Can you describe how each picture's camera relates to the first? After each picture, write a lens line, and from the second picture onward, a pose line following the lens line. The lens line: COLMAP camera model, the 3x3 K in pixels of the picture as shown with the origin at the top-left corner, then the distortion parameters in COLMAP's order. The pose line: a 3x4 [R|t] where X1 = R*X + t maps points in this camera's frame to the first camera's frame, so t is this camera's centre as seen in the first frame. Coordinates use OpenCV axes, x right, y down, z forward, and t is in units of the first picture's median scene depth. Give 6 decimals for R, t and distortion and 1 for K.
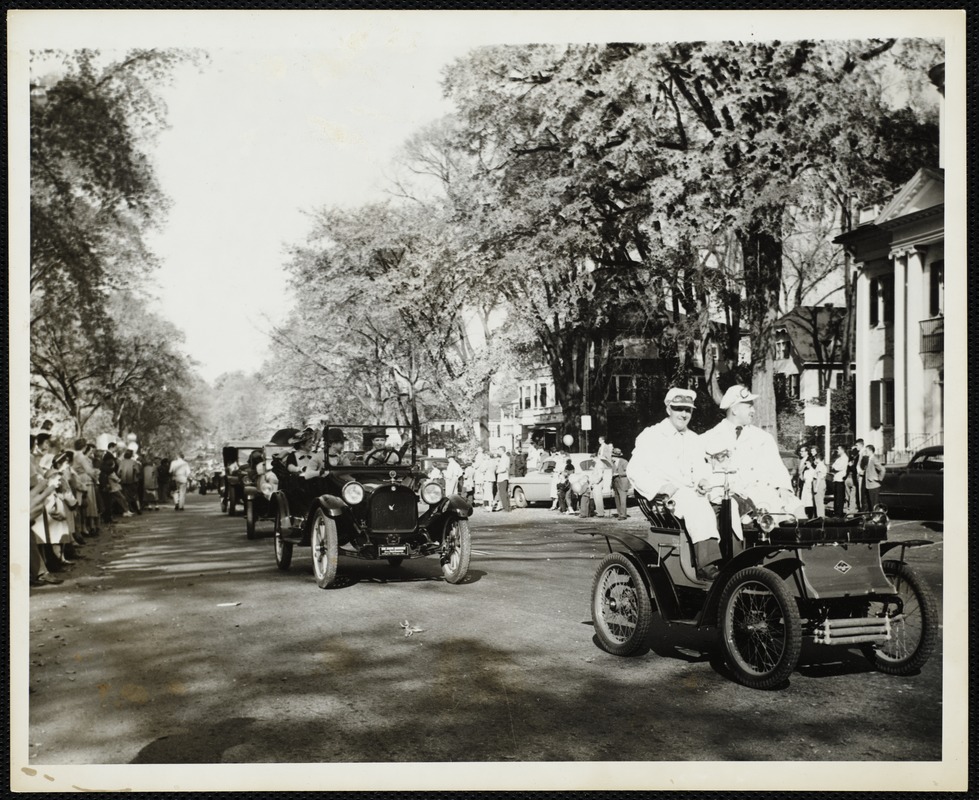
lens RADIAL K [[2296.6, 0, 489.5], [0, 2296.6, 400.0], [0, 0, 1]] dist [-0.041283, 0.065995]
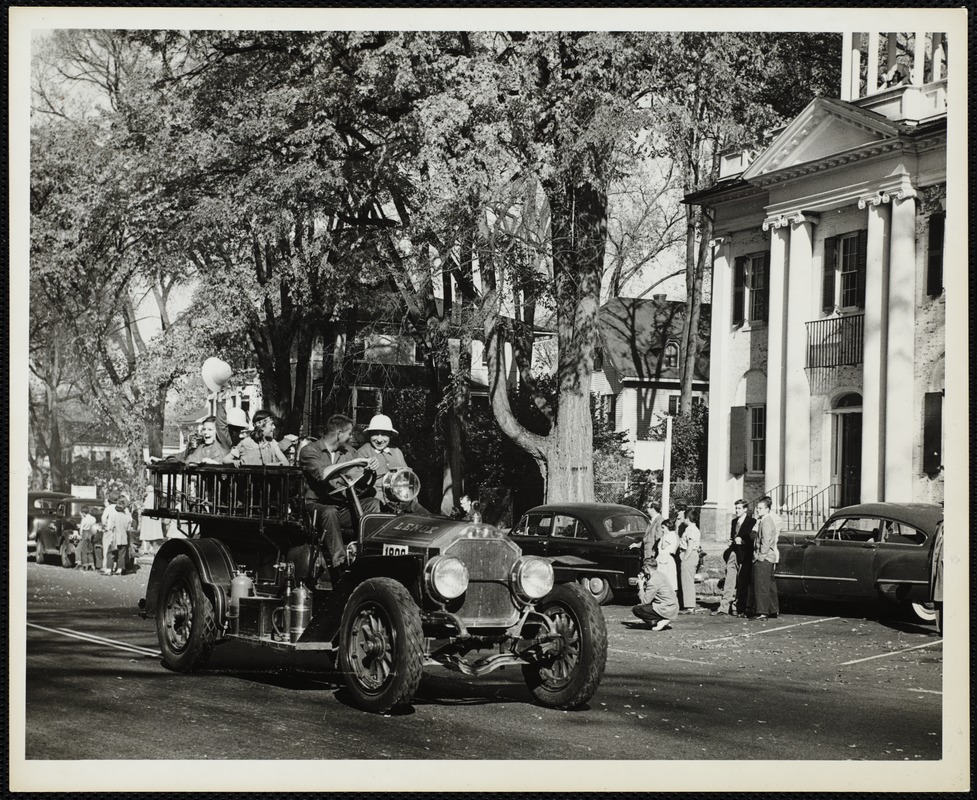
lens RADIAL K [[2987.6, 0, 488.5], [0, 2987.6, 400.0], [0, 0, 1]] dist [-0.025208, -0.300189]
pose [[0.992385, 0.034631, 0.118203, -0.010918], [-0.033448, 0.999369, -0.011978, 0.002783], [-0.118543, 0.007933, 0.992917, 0.118367]]
